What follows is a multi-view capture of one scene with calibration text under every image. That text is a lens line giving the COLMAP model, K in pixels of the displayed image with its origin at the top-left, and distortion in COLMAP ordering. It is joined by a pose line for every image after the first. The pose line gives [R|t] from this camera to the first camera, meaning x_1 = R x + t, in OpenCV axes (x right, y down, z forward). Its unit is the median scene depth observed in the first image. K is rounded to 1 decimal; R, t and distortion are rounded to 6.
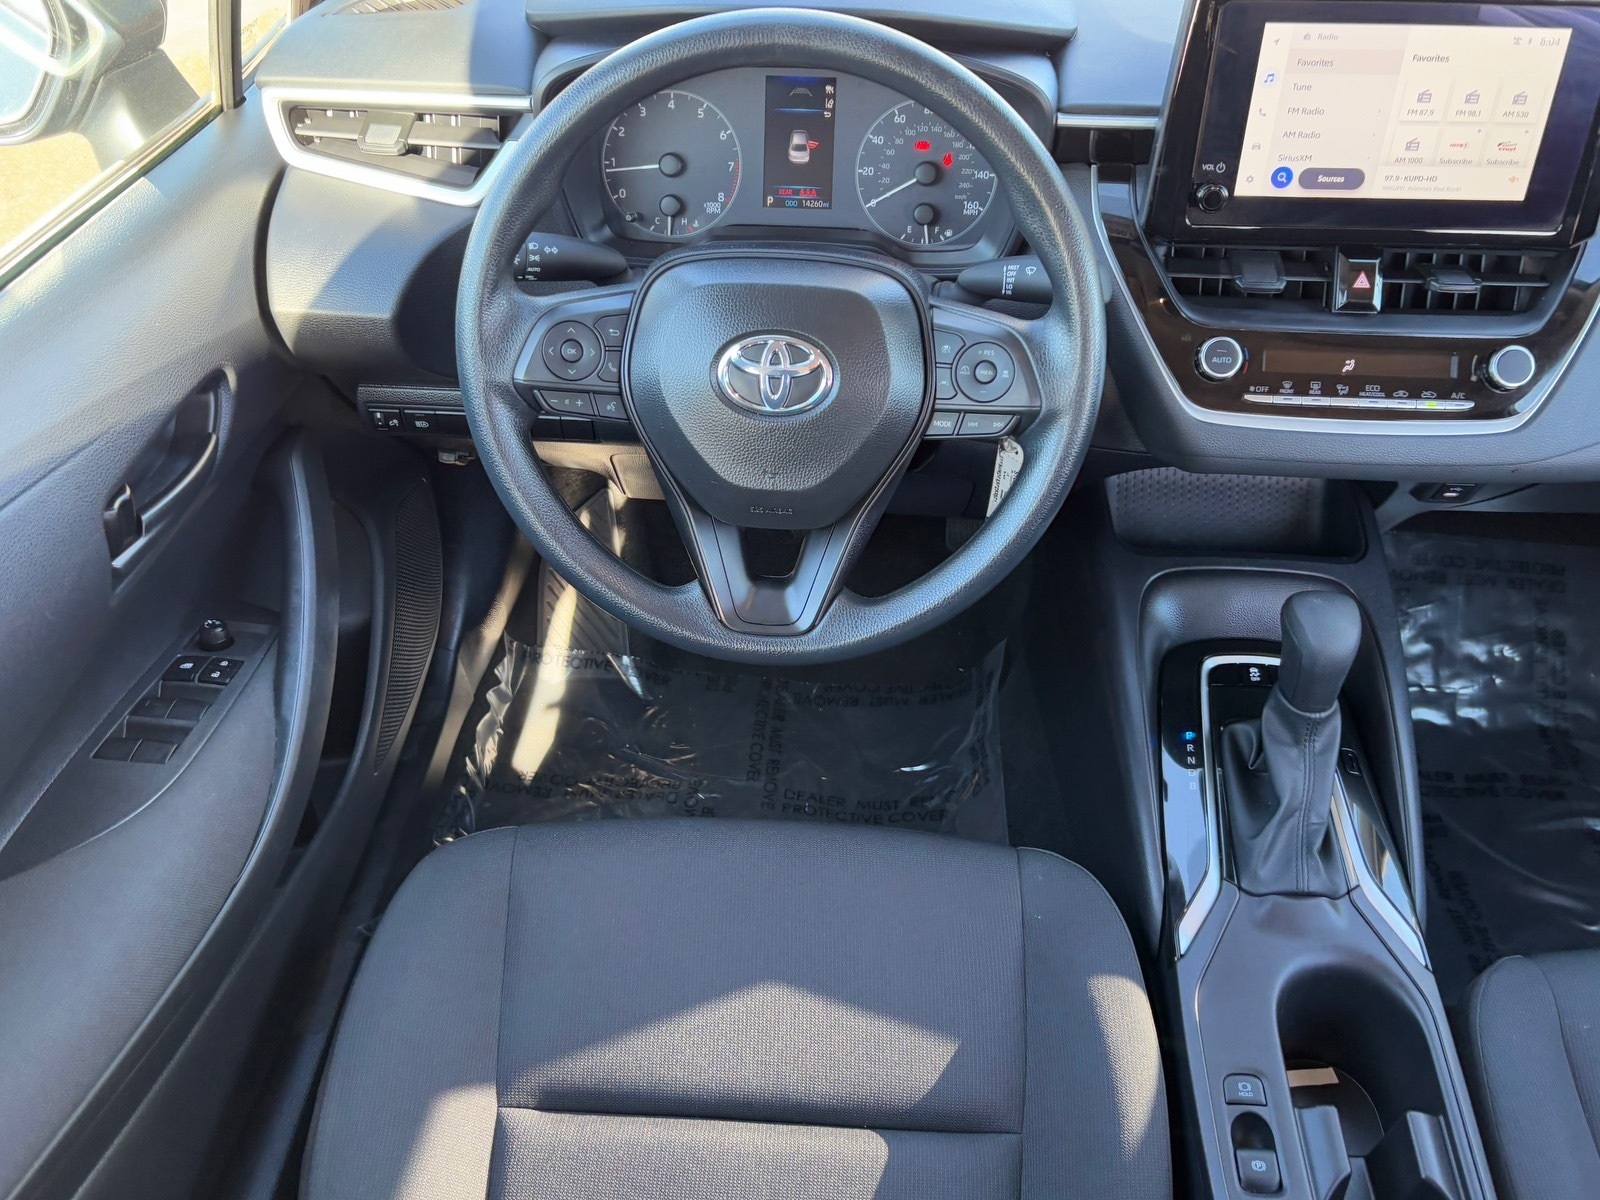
lens RADIAL K [[1380.7, 0, 805.3], [0, 1380.7, 610.3], [0, 0, 1]] dist [0.030687, -0.024129]
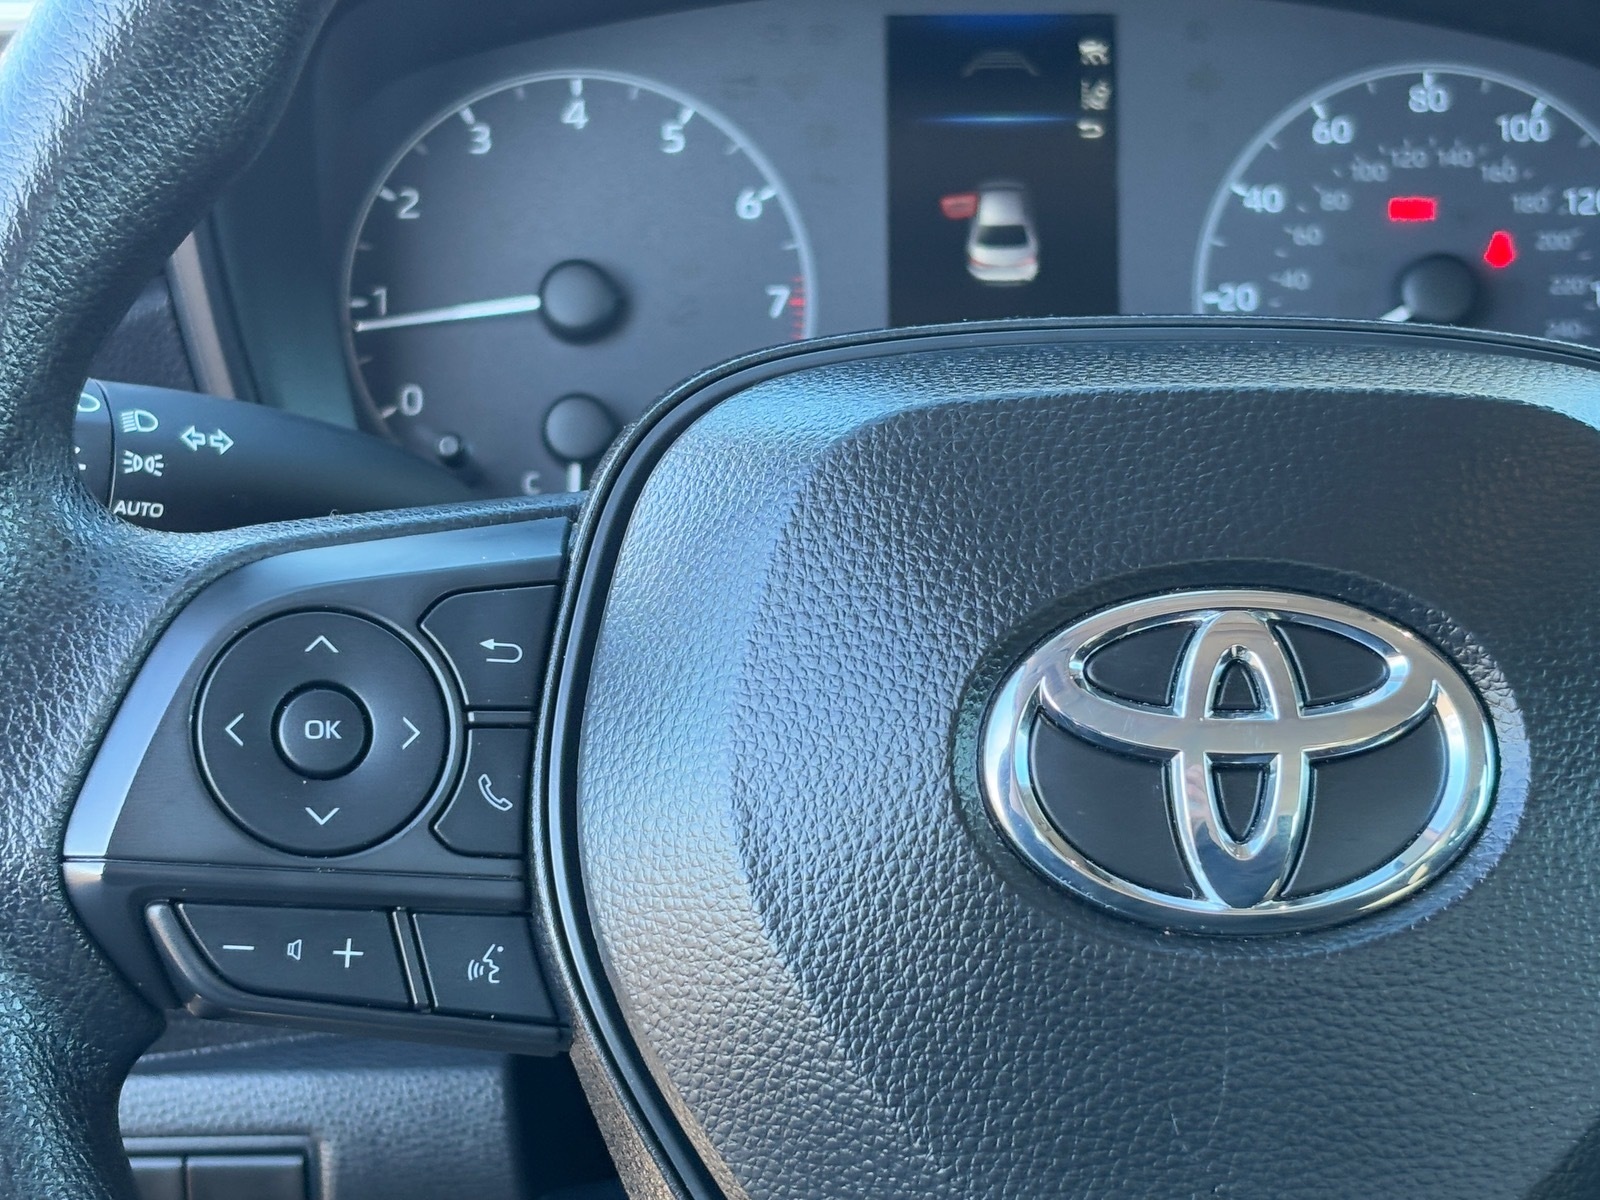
lens RADIAL K [[3179.6, 0, 764.1], [0, 3179.6, 619.7], [0, 0, 1]] dist [0.117667, 0.000000]
pose [[0.997710, -0.035836, 0.057362, -0.112367], [0.054771, 0.925668, -0.374352, -0.000154], [-0.039683, 0.376637, 0.925511, 0.446188]]
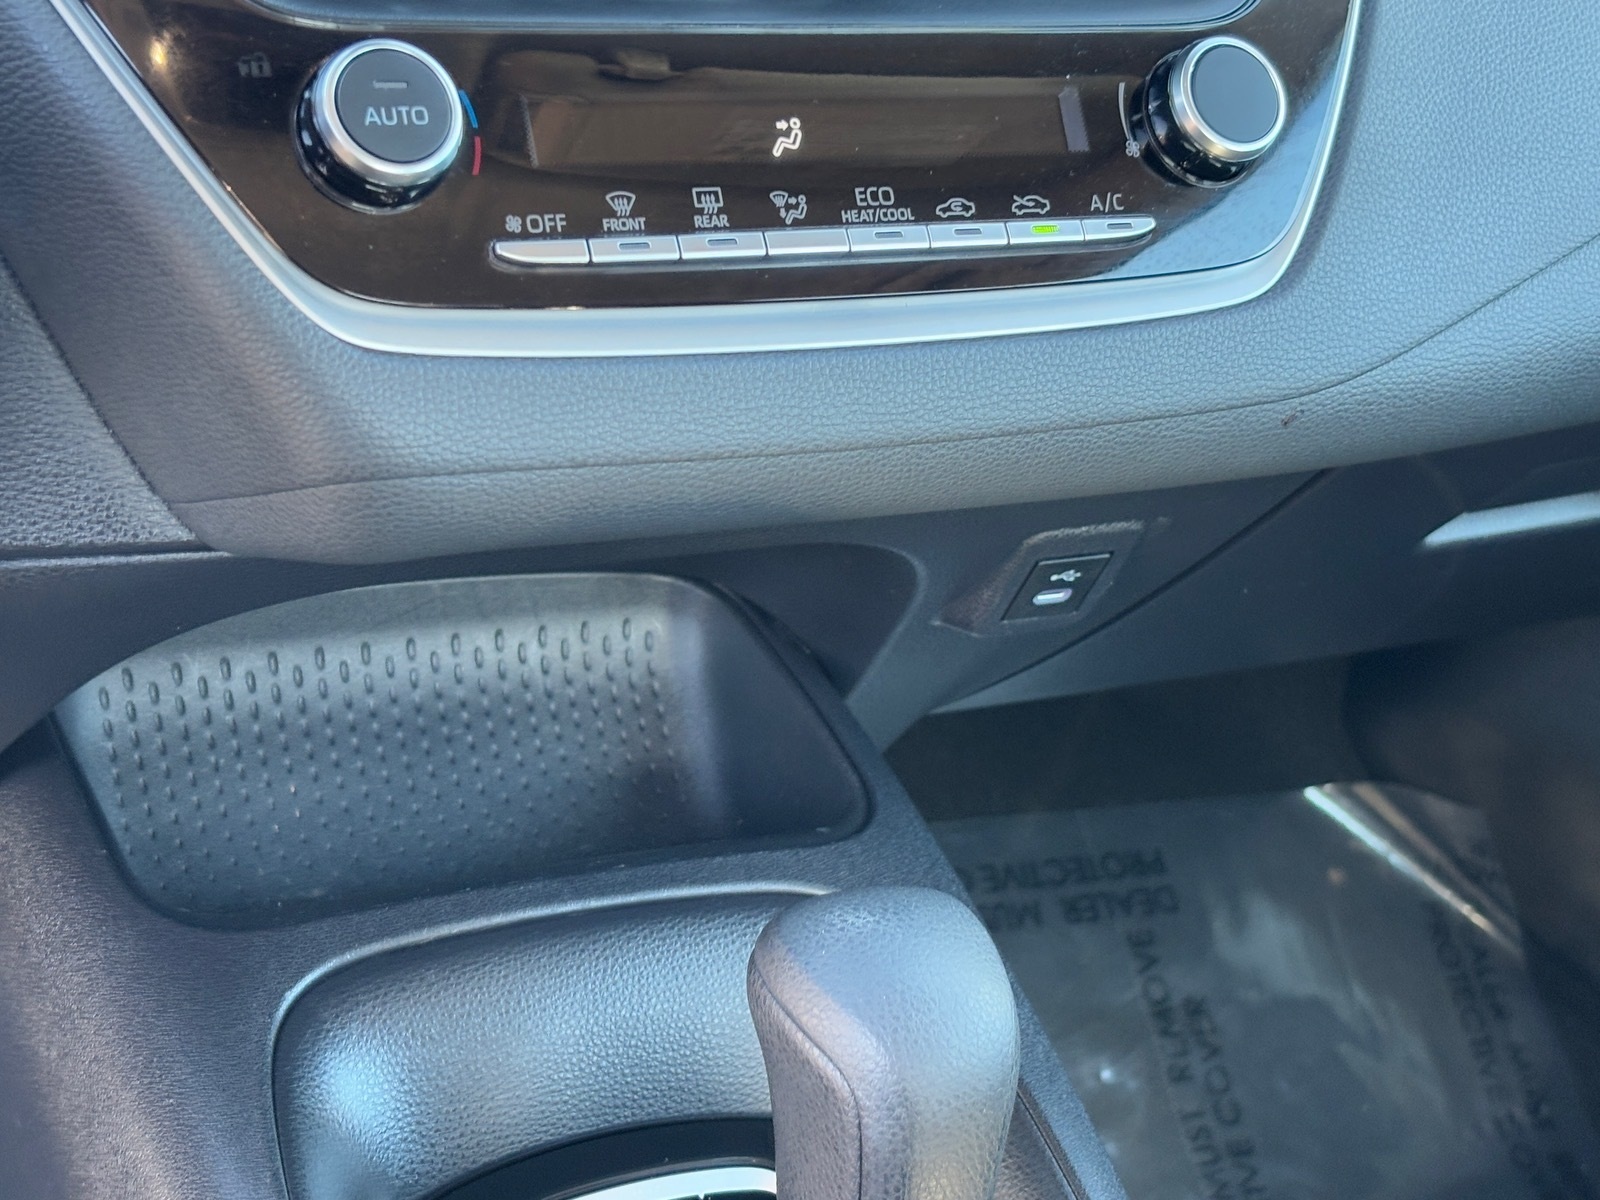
lens RADIAL K [[2683.5, 0, 784.4], [0, 2683.5, 612.2], [0, 0, 1]] dist [0.115377, 0.000000]
pose [[0.873528, -0.127297, 0.469833, 0.097930], [0.234413, 0.955919, -0.176830, 0.030031], [-0.426613, 0.264601, 0.864863, 0.513742]]
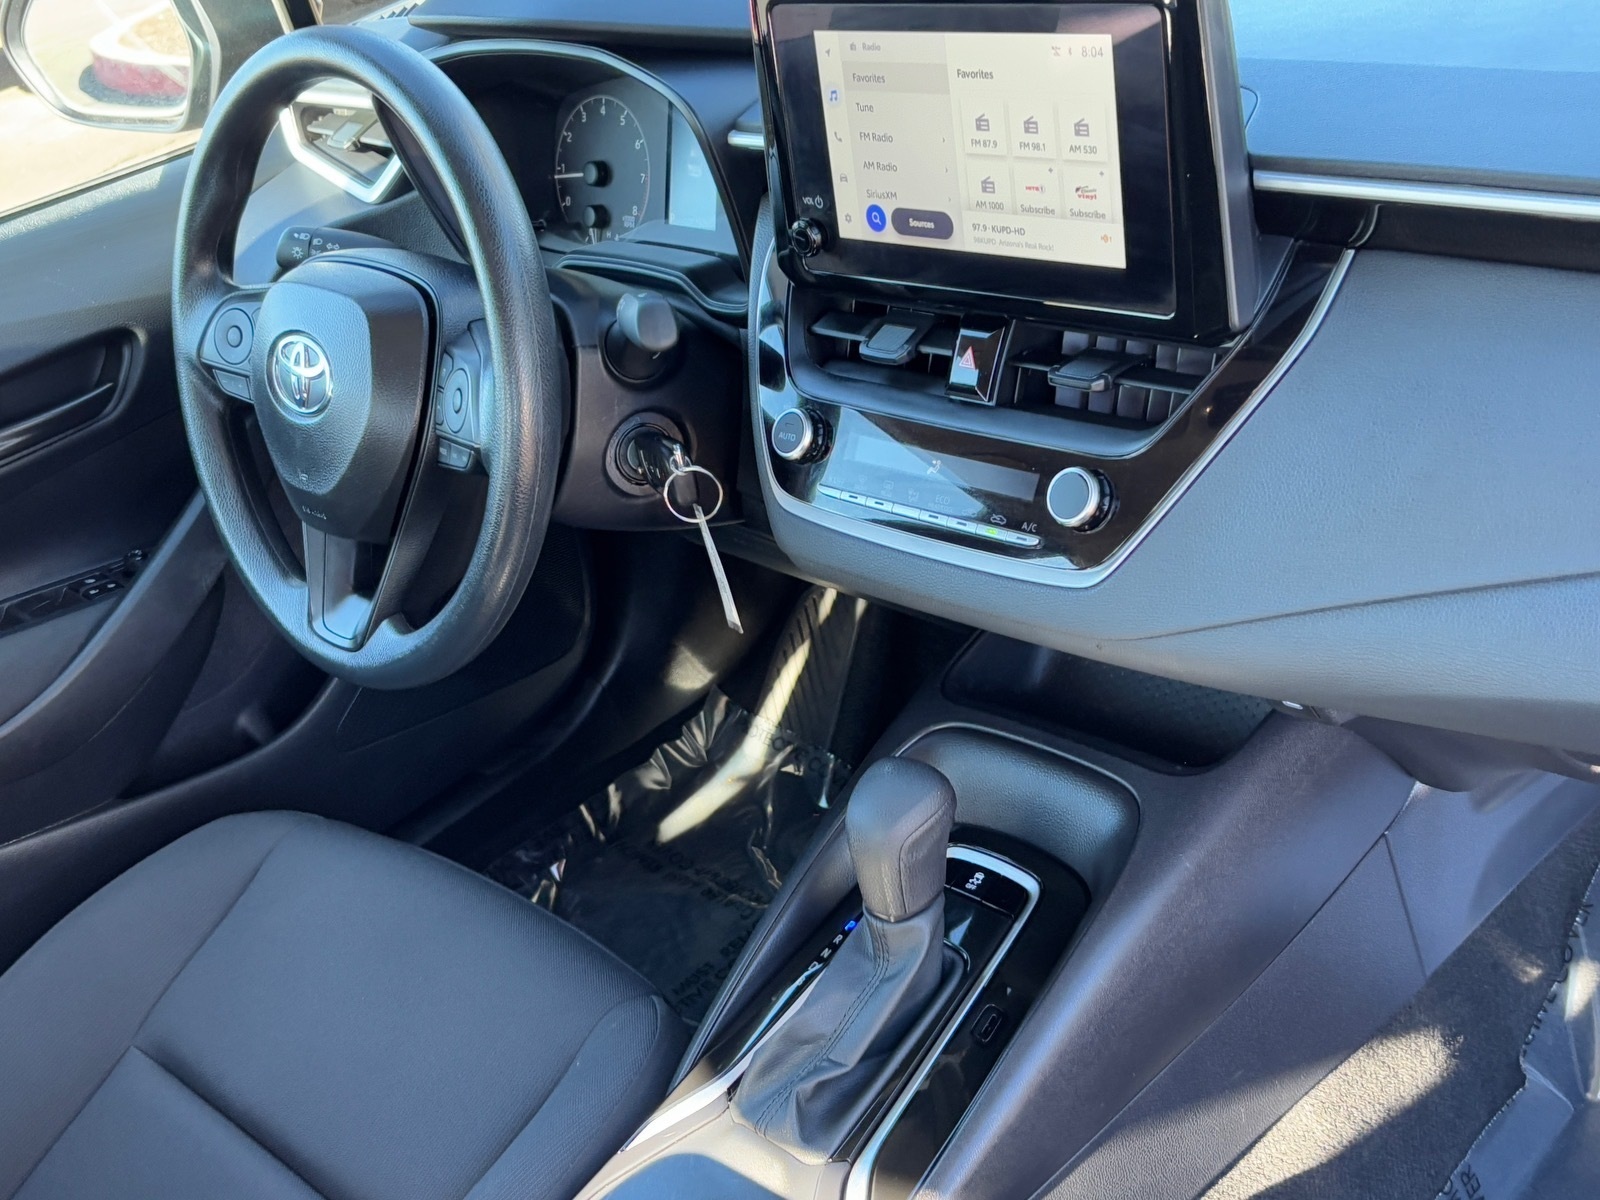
lens RADIAL K [[1947.4, 0, 798.8], [0, 1947.4, 611.6], [0, 0, 1]] dist [0.116357, 0.000000]
pose [[0.719614, 0.186577, -0.668838, 1.069470], [-0.242312, 0.970148, 0.009922, -0.092530], [0.650723, 0.154928, 0.743342, 0.172738]]
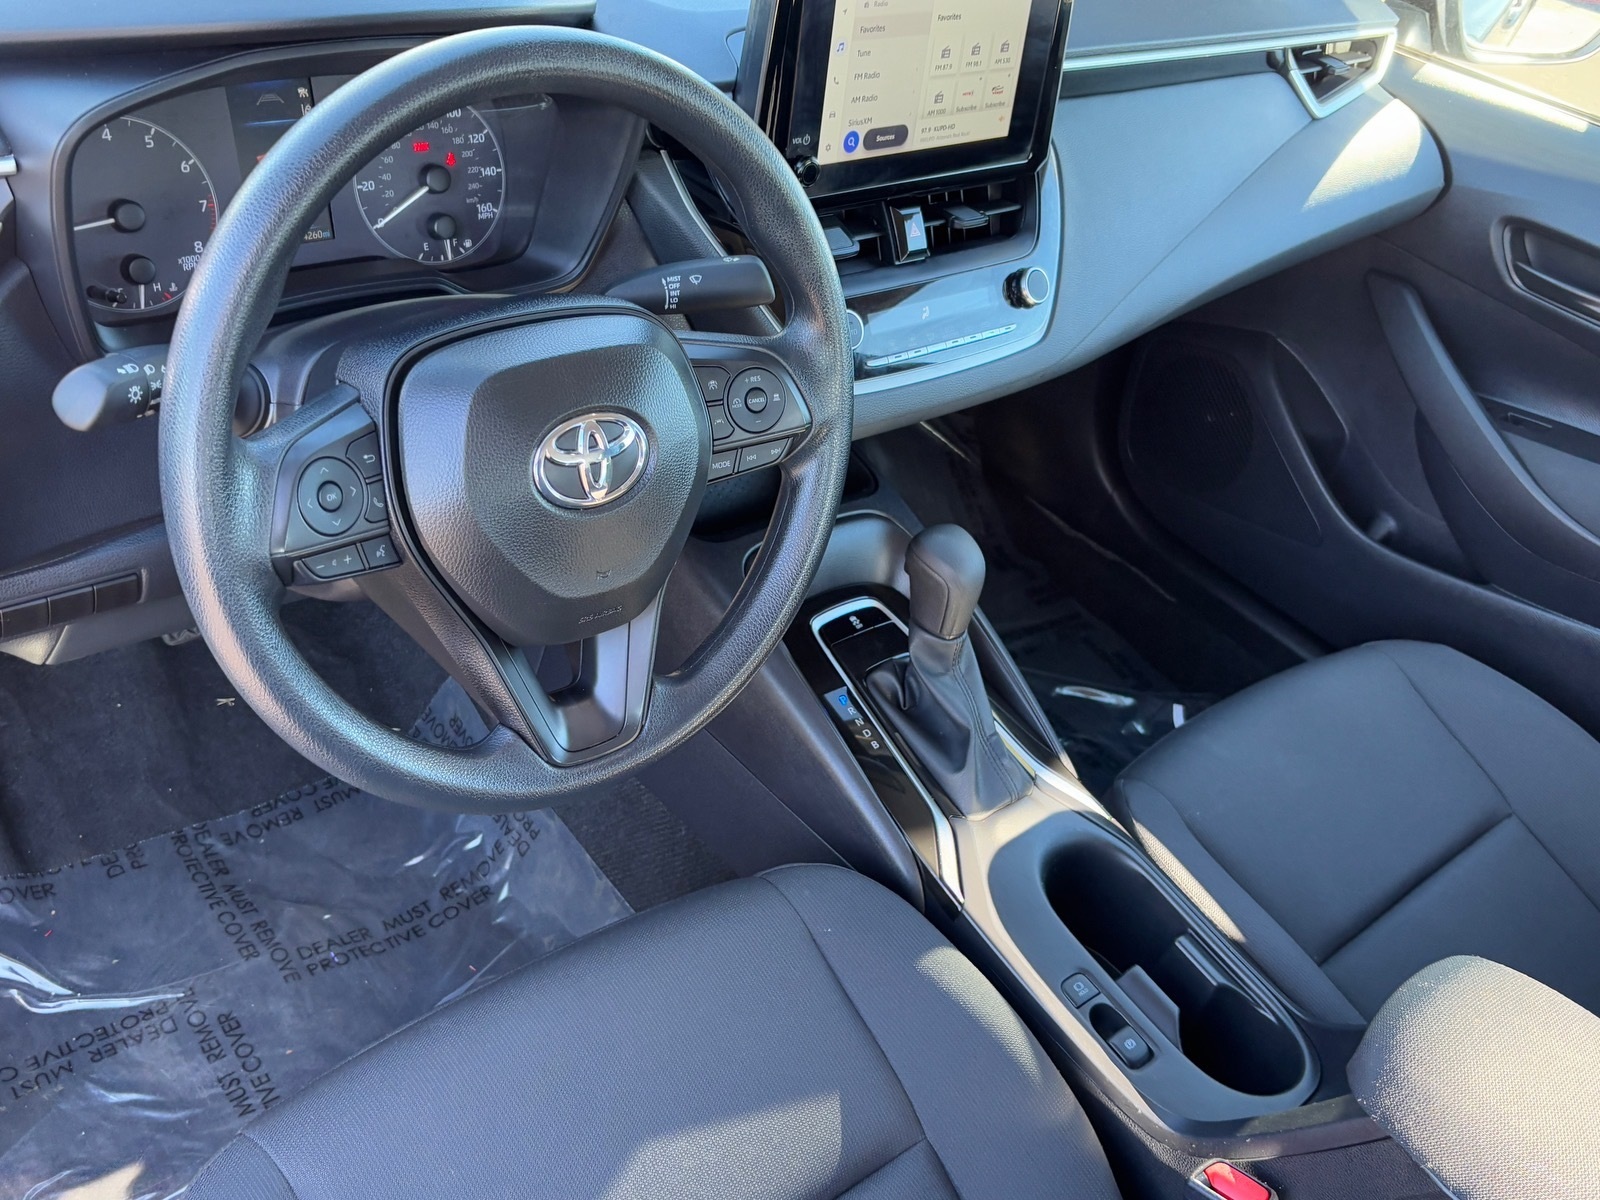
lens RADIAL K [[1559.7, 0, 777.0], [0, 1559.7, 612.3], [0, 0, 1]] dist [0.011988, 0.000000]
pose [[0.725115, -0.311424, 0.614186, -0.479246], [0.285465, 0.947592, 0.143454, -0.163007], [-0.626673, 0.071308, 0.776013, 0.178822]]
